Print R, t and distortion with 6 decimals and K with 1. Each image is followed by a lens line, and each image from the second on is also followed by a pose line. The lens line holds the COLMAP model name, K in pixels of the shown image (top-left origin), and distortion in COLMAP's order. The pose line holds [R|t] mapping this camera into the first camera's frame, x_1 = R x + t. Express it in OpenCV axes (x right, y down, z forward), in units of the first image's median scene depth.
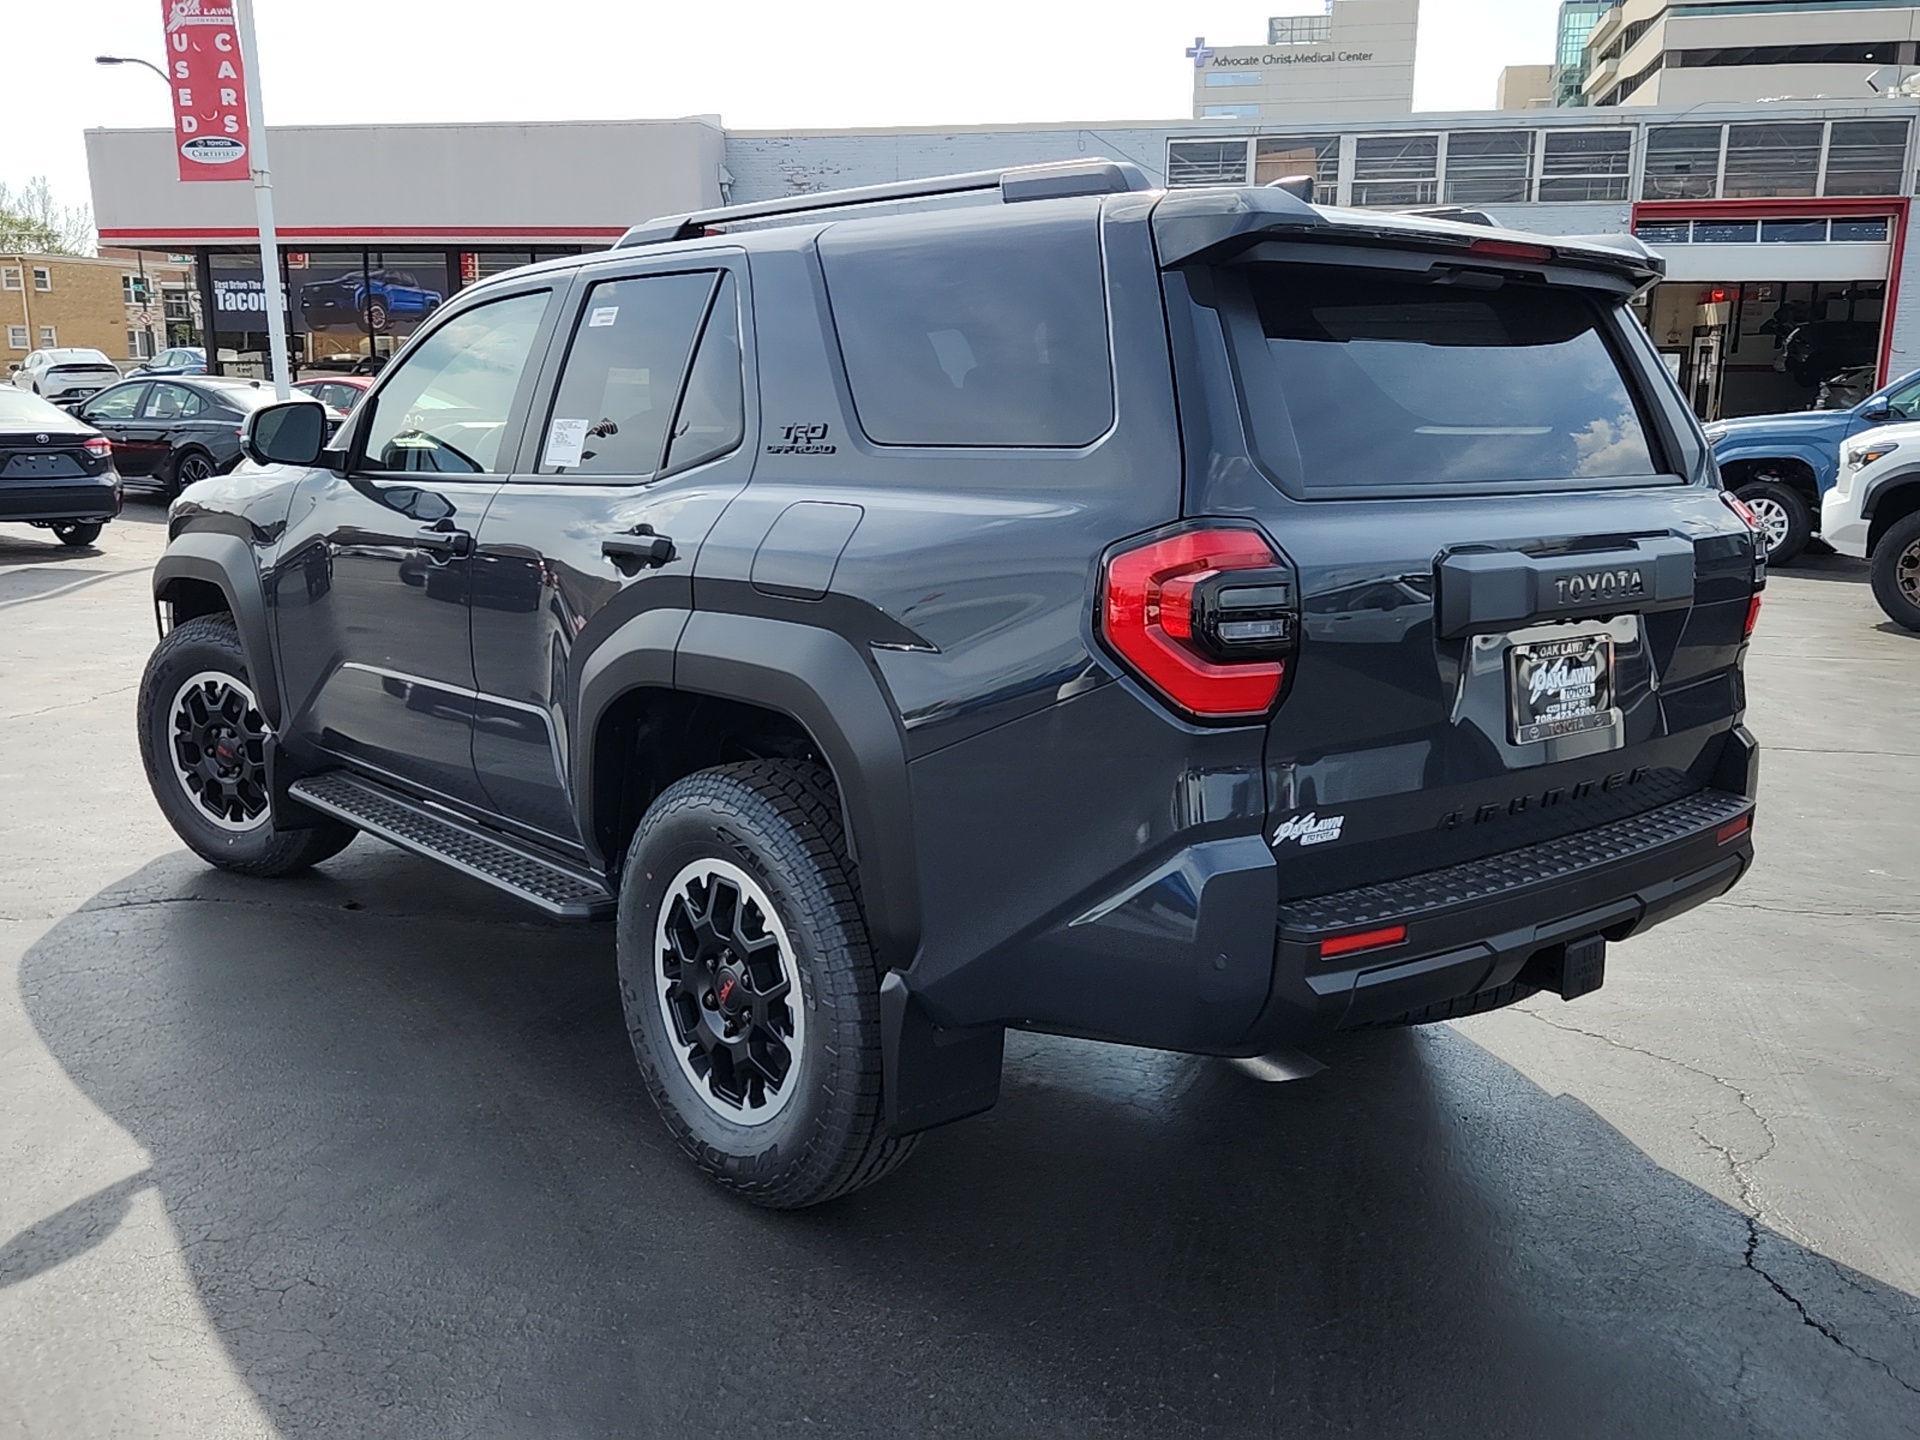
lens RADIAL K [[1754.2, 0, 946.5], [0, 1754.2, 705.7], [0, 0, 1]] dist [0.050594, -0.076168]
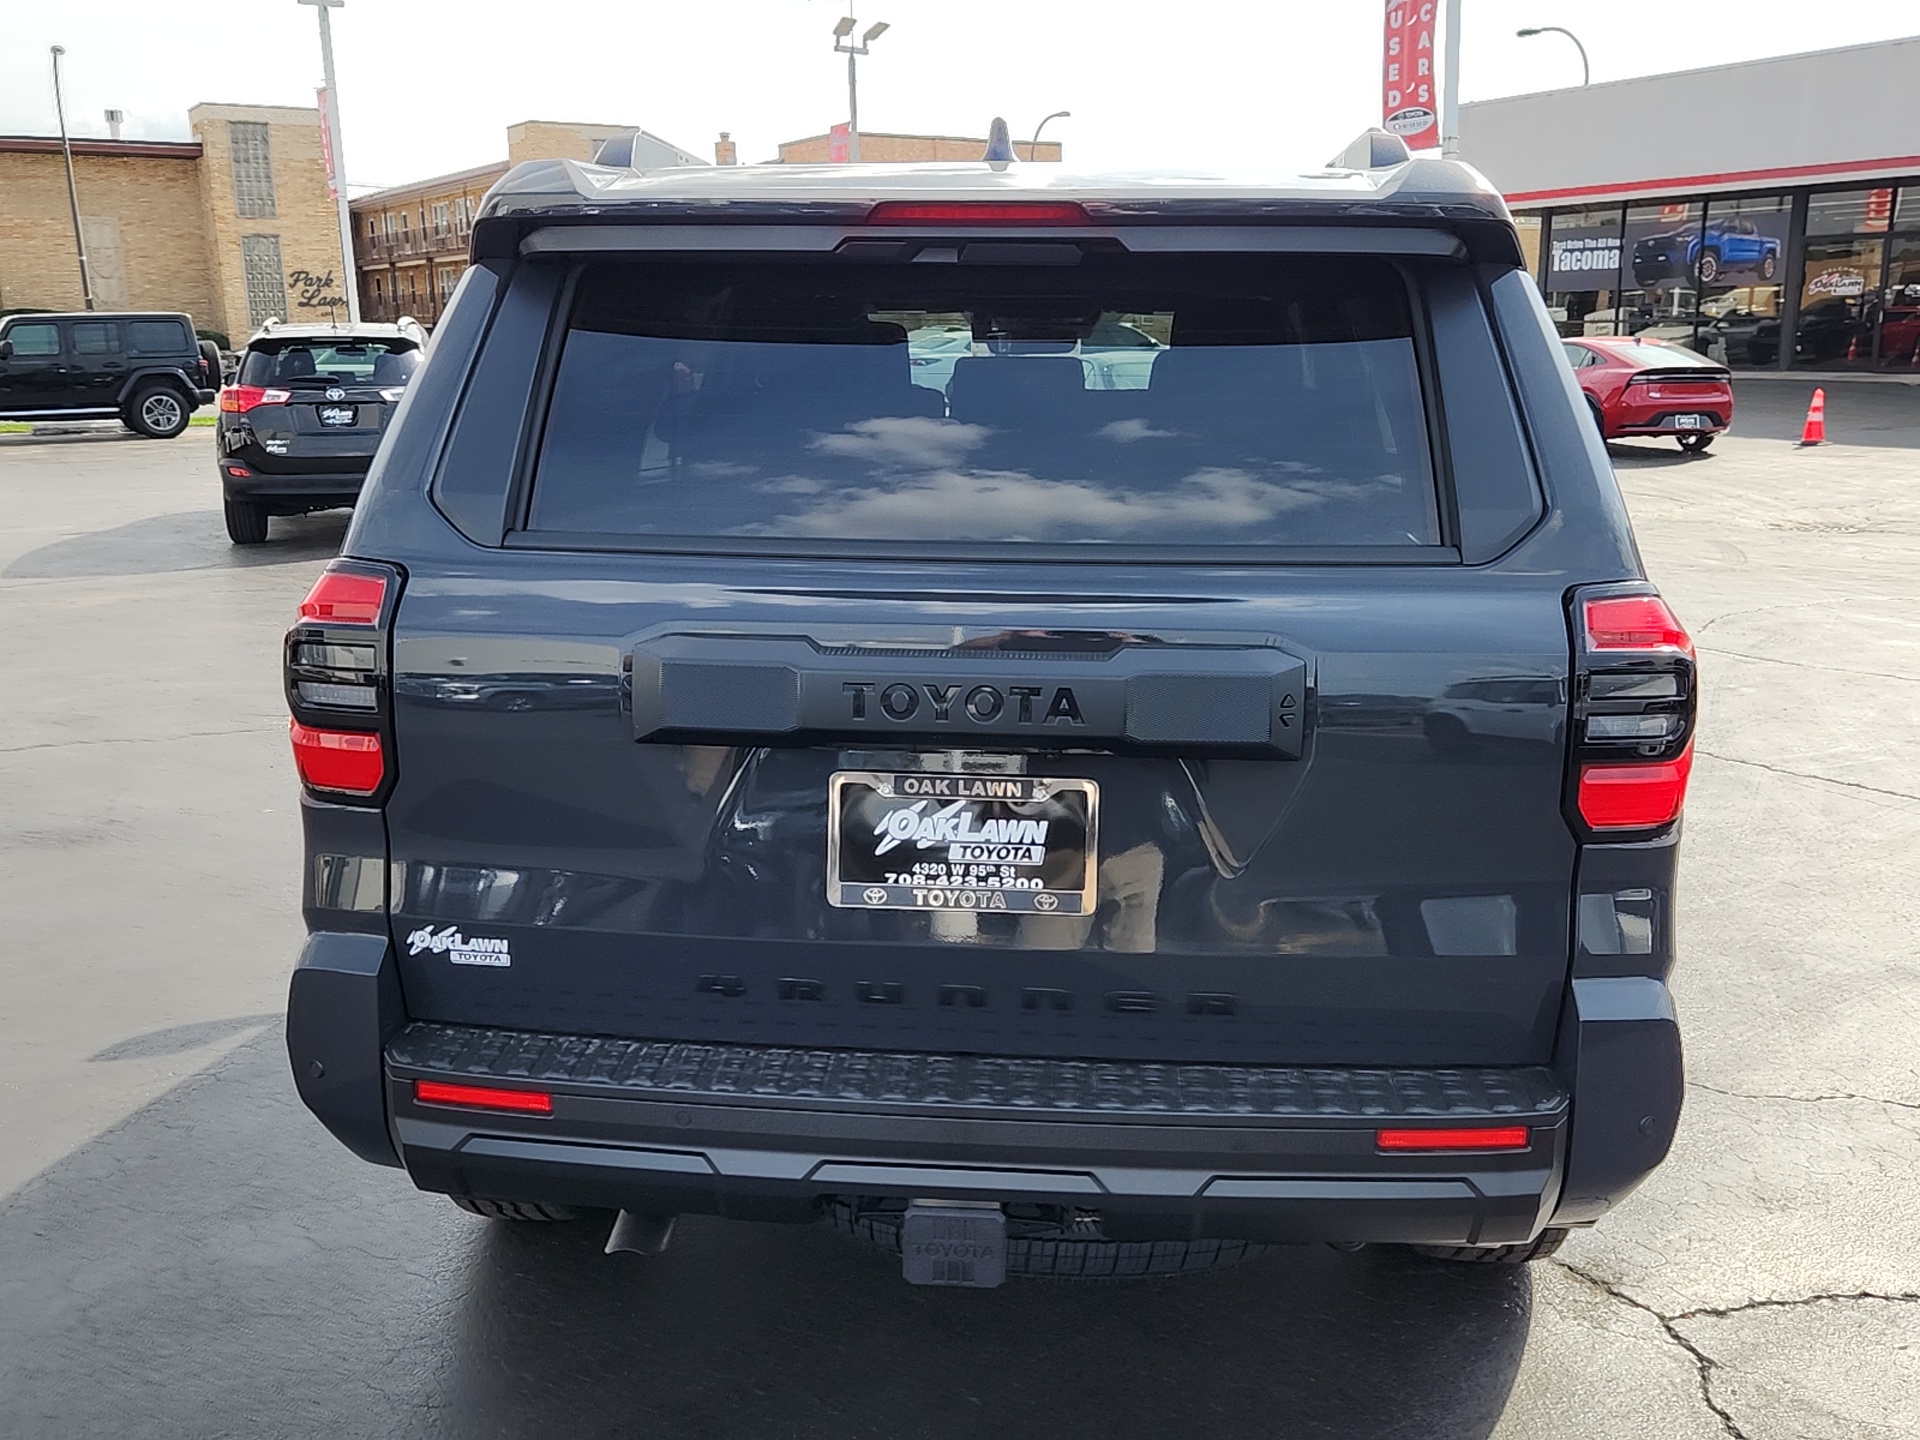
lens RADIAL K [[1754.2, 0, 956.5], [0, 1754.2, 681.3], [0, 0, 1]] dist [0.050594, -0.076168]
pose [[0.690223, 0.122210, -0.713202, 0.824269], [-0.112981, 0.991747, 0.060598, -0.113580], [0.714722, 0.038752, 0.698334, 0.507245]]
